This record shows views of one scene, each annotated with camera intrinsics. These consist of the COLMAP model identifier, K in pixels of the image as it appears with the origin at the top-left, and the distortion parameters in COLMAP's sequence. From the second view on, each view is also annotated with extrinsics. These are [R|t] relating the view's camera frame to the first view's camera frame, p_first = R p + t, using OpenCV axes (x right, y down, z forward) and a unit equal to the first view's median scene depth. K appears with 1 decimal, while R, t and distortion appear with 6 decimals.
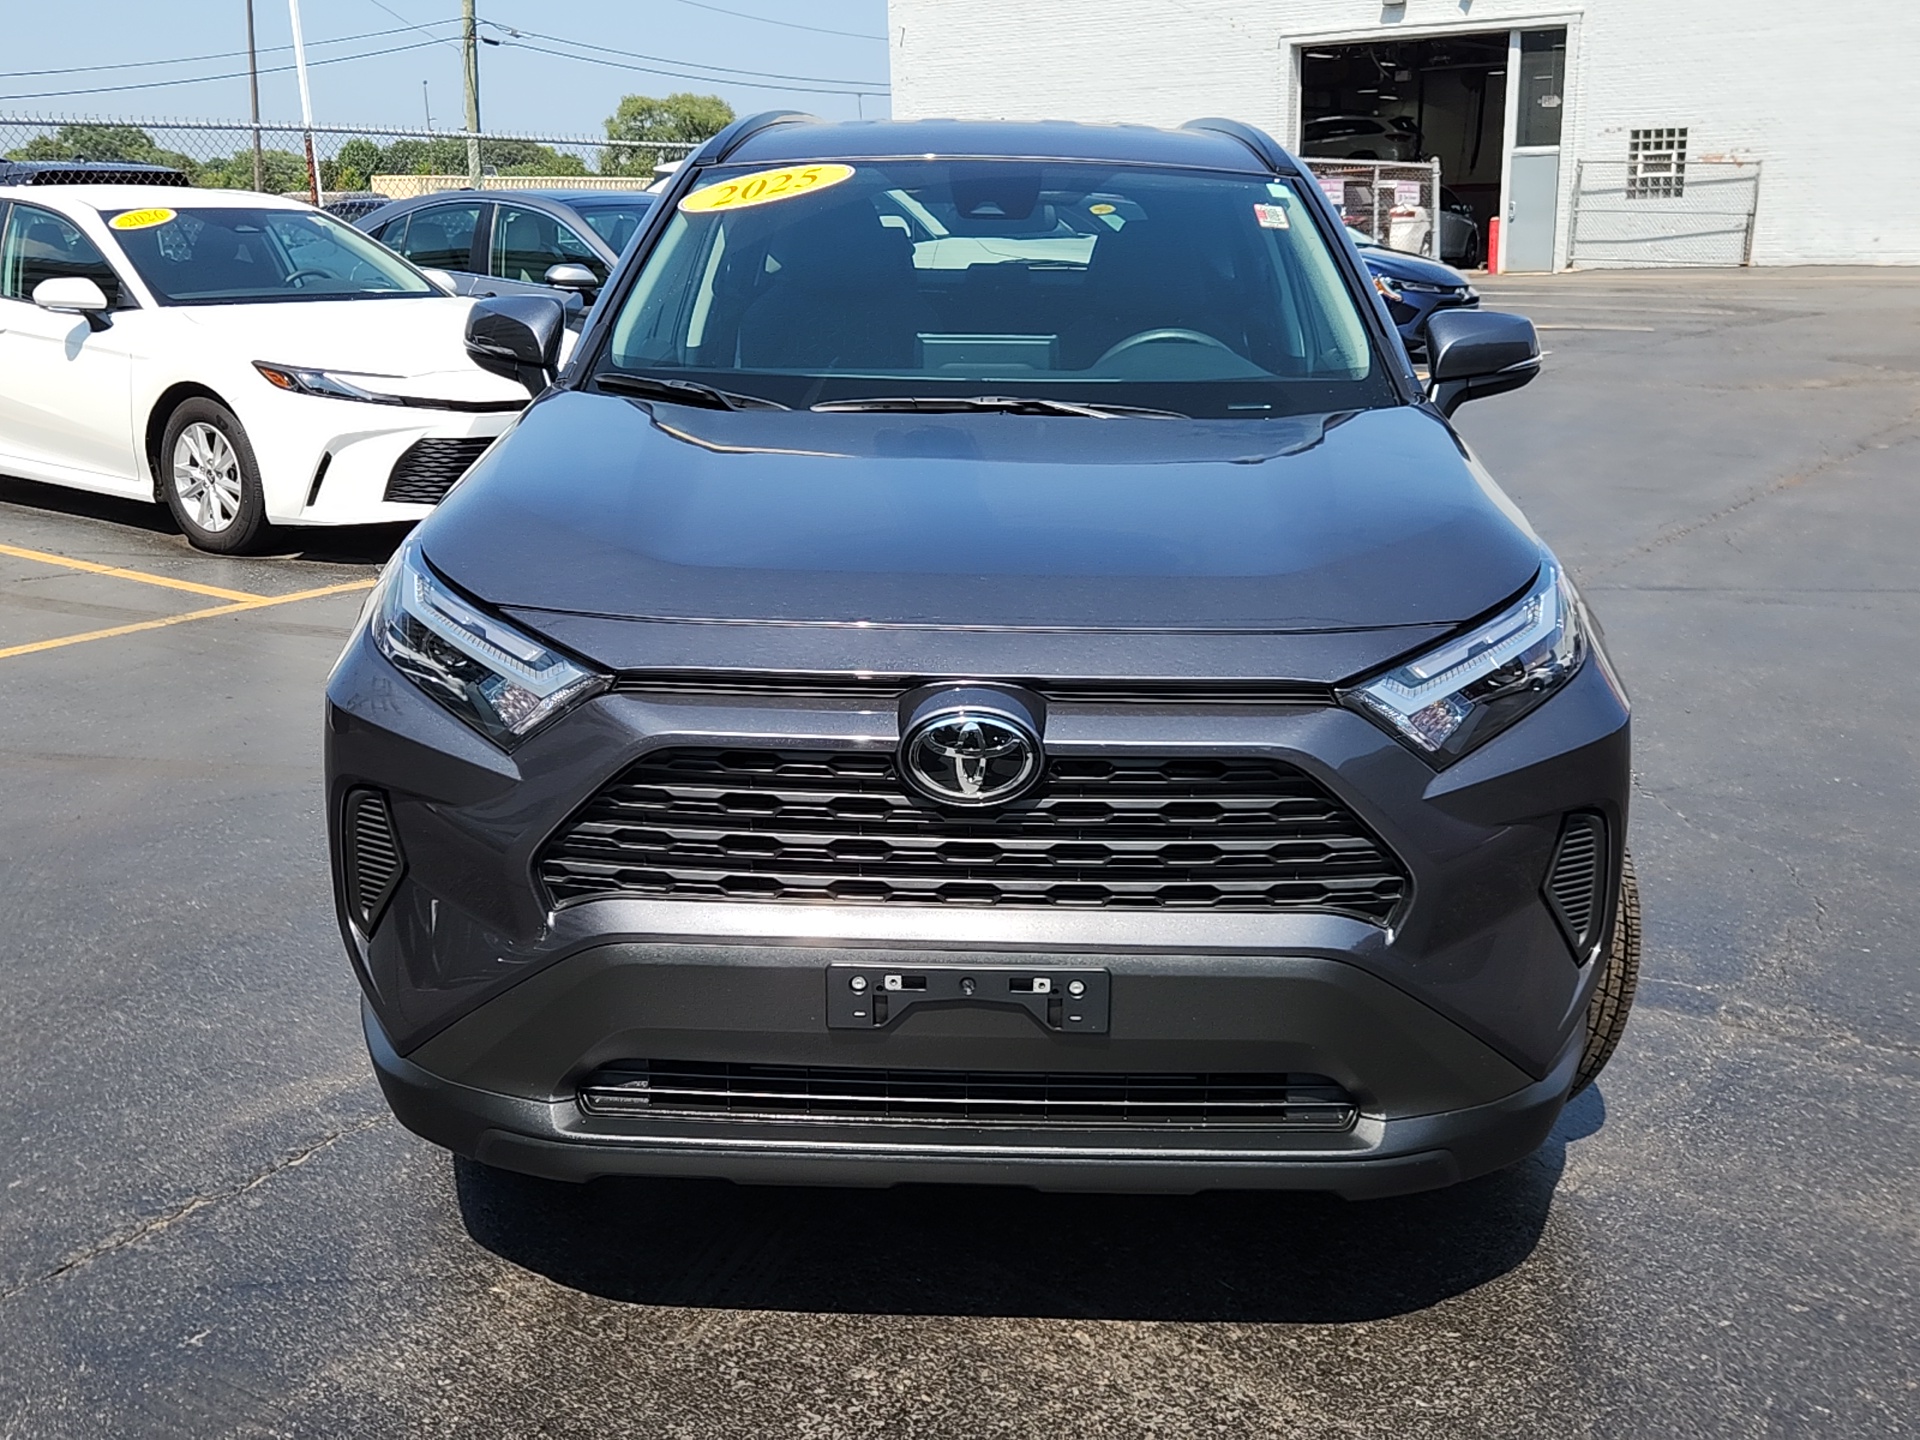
lens RADIAL K [[1910.2, 0, 958.6], [0, 1910.2, 726.9], [0, 0, 1]] dist [0.157043, -0.301483]
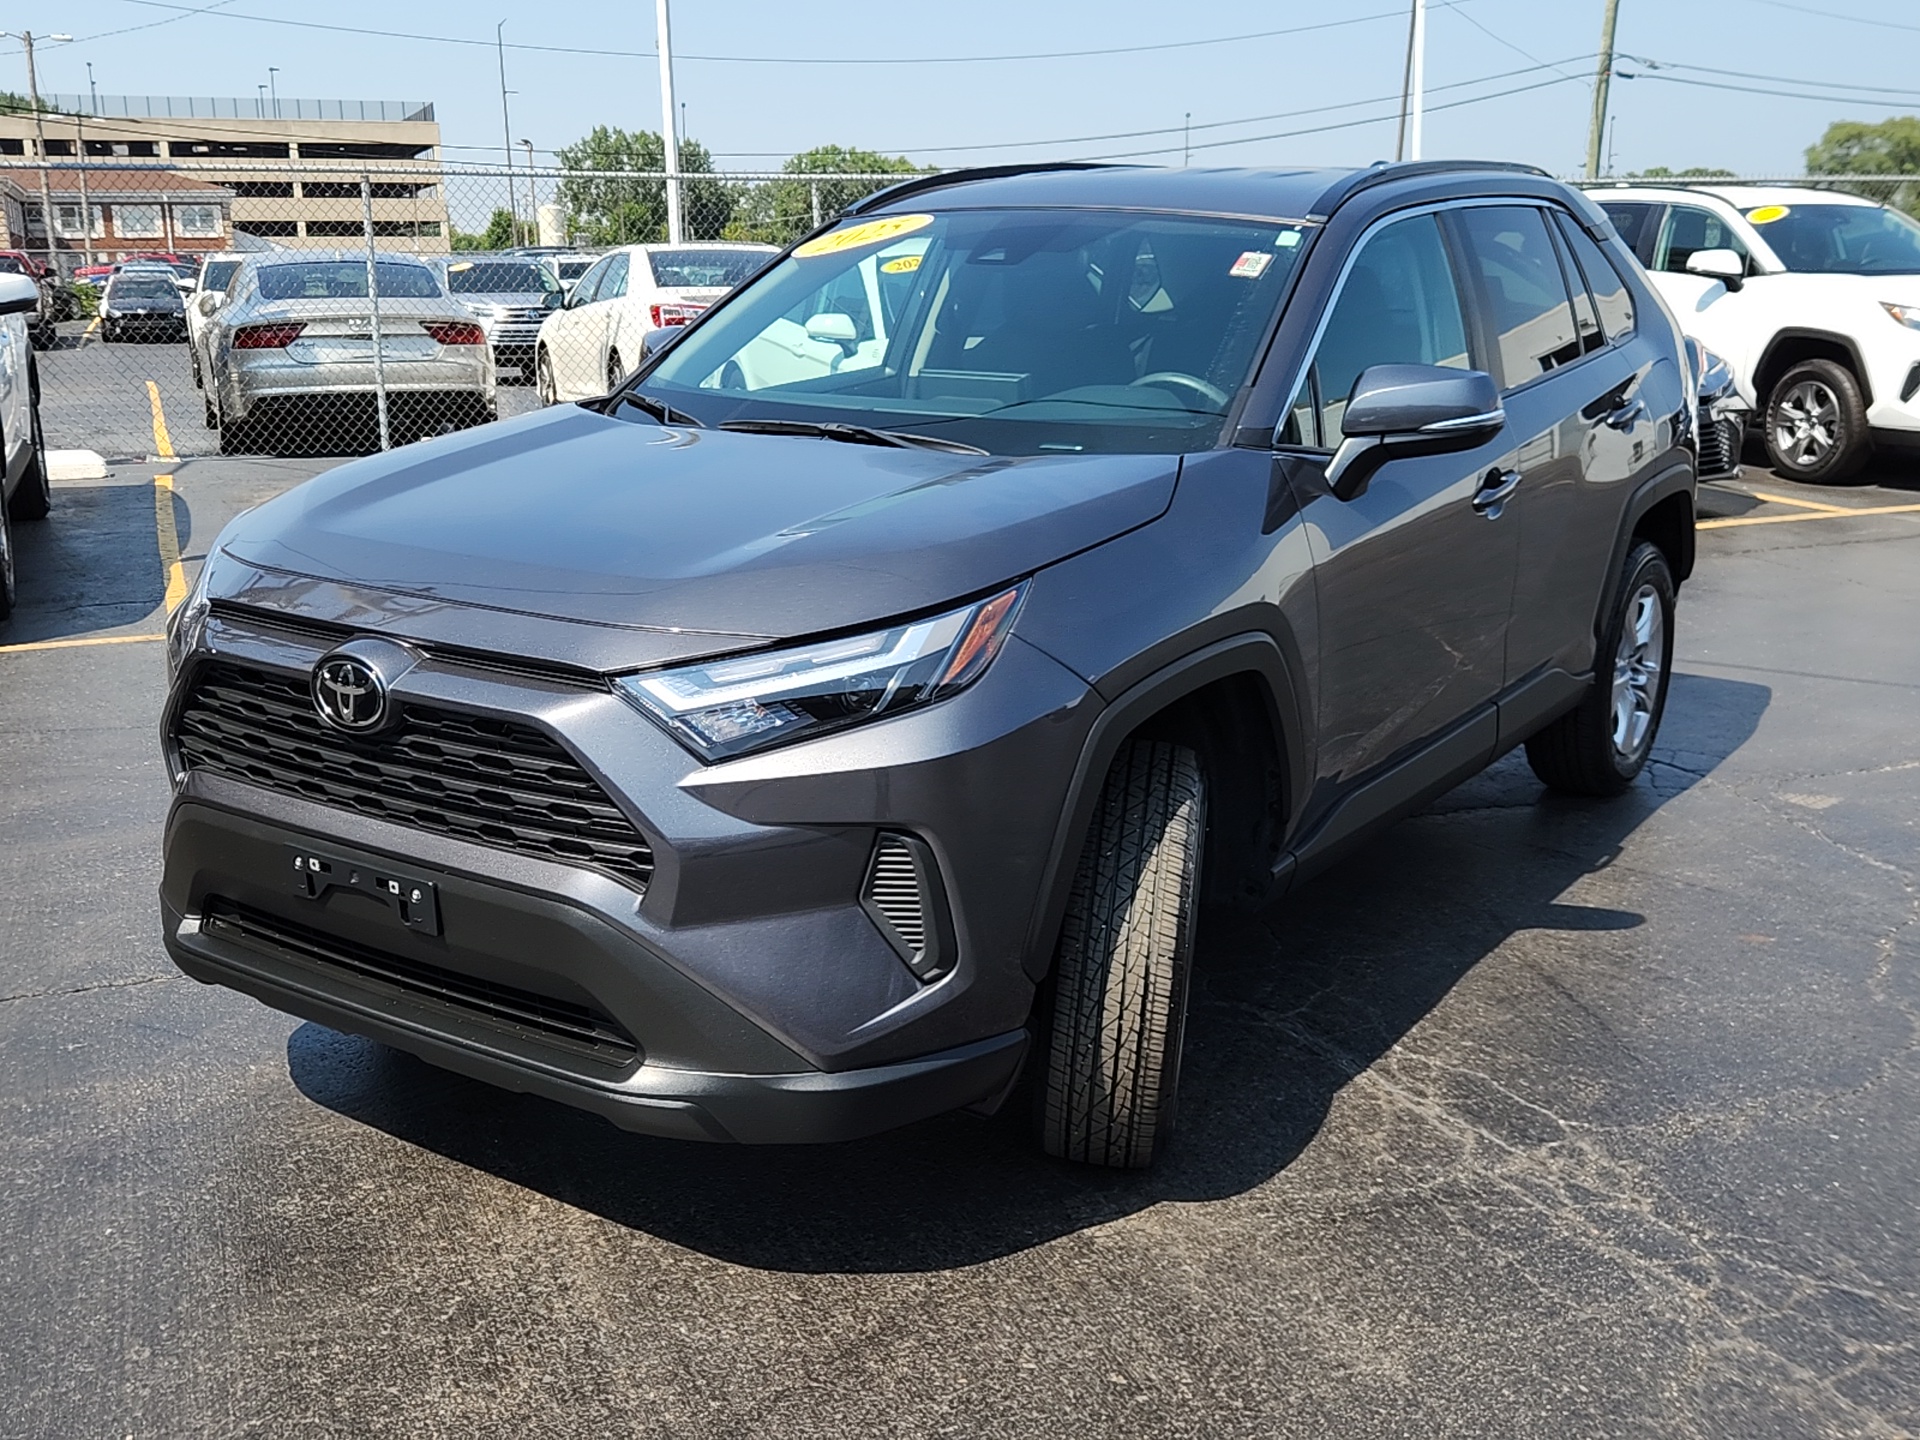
lens RADIAL K [[1935.5, 0, 985.7], [0, 1935.5, 751.3], [0, 0, 1]] dist [0.093716, -0.138802]
pose [[0.837533, 0.136875, -0.528965, 0.723230], [-0.140993, 0.989467, 0.032794, -0.032680], [0.527882, 0.047115, 0.848010, 0.096773]]
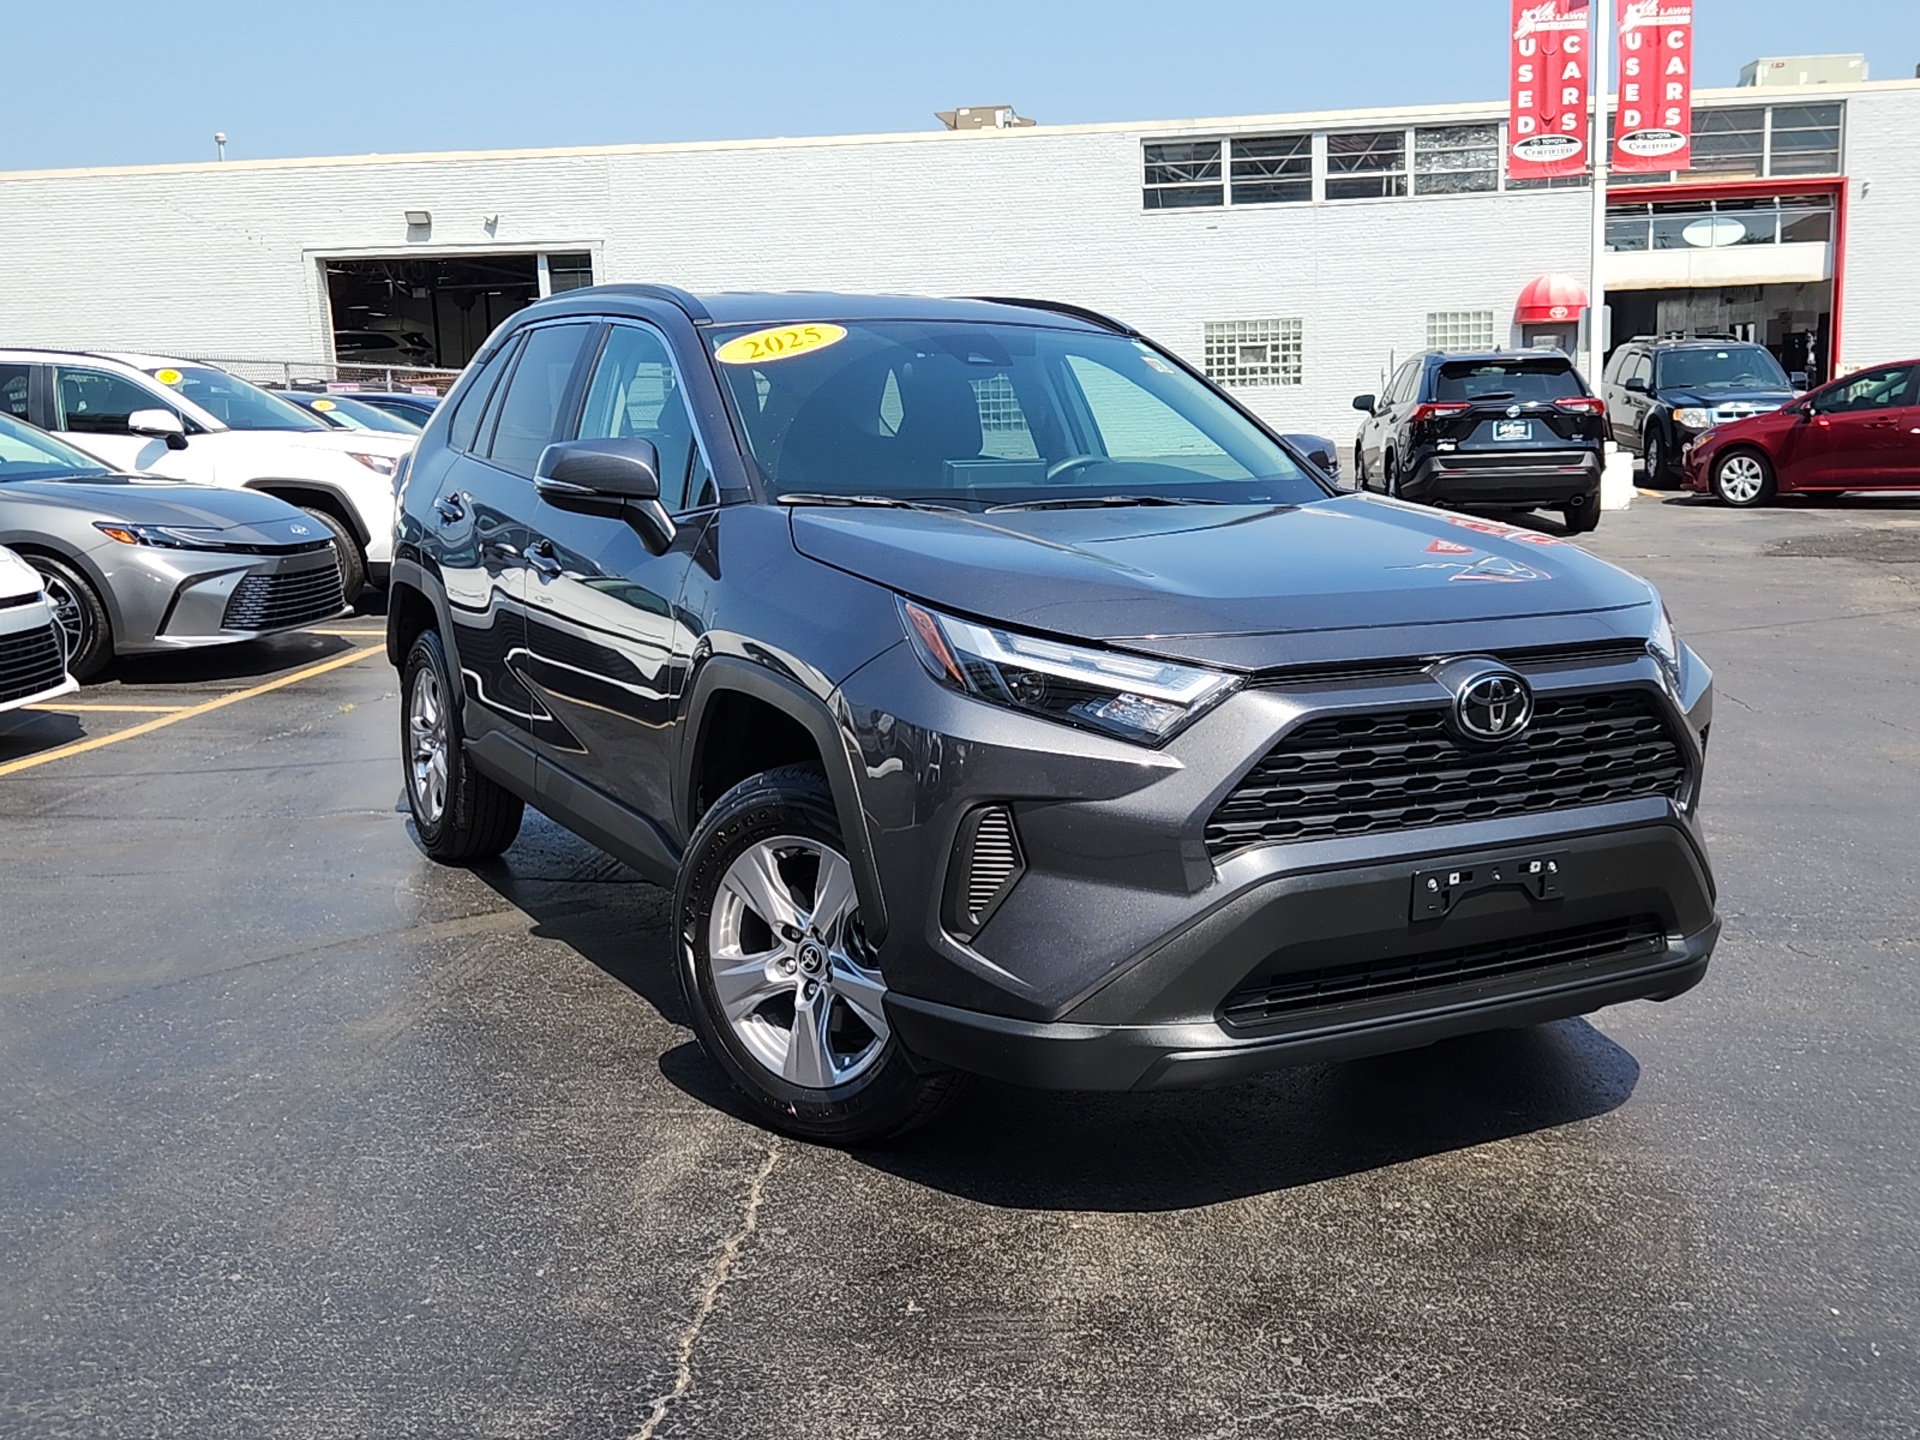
lens RADIAL K [[1942.8, 0, 947.4], [0, 1942.8, 717.1], [0, 0, 1]] dist [0.109400, -0.170962]
pose [[0.868093, -0.093132, 0.487587, -0.728029], [0.147372, 0.986310, -0.073988, 0.049909], [-0.474021, 0.136085, 0.869934, -0.041320]]
